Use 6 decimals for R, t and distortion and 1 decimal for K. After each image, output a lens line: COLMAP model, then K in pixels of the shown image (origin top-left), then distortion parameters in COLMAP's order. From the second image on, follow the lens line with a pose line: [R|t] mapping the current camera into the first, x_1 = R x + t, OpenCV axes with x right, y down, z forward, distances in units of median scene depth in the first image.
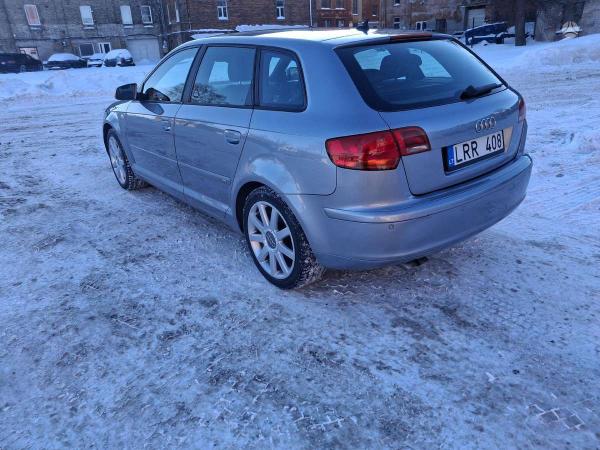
lens RADIAL K [[446.6, 0, 300.0], [0, 446.6, 224.0], [0, 0, 1]] dist [-0.016584, 0.010936]
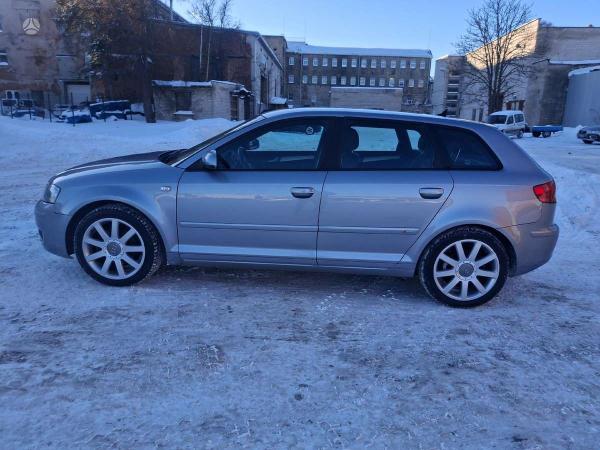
lens RADIAL K [[446.6, 0, 300.9], [0, 446.6, 225.3], [0, 0, 1]] dist [-0.016584, 0.010936]
pose [[0.652469, -0.110061, 0.749781, -0.124441], [0.222202, 0.973695, -0.050433, -0.012151], [-0.724507, 0.199509, 0.659761, 0.044949]]
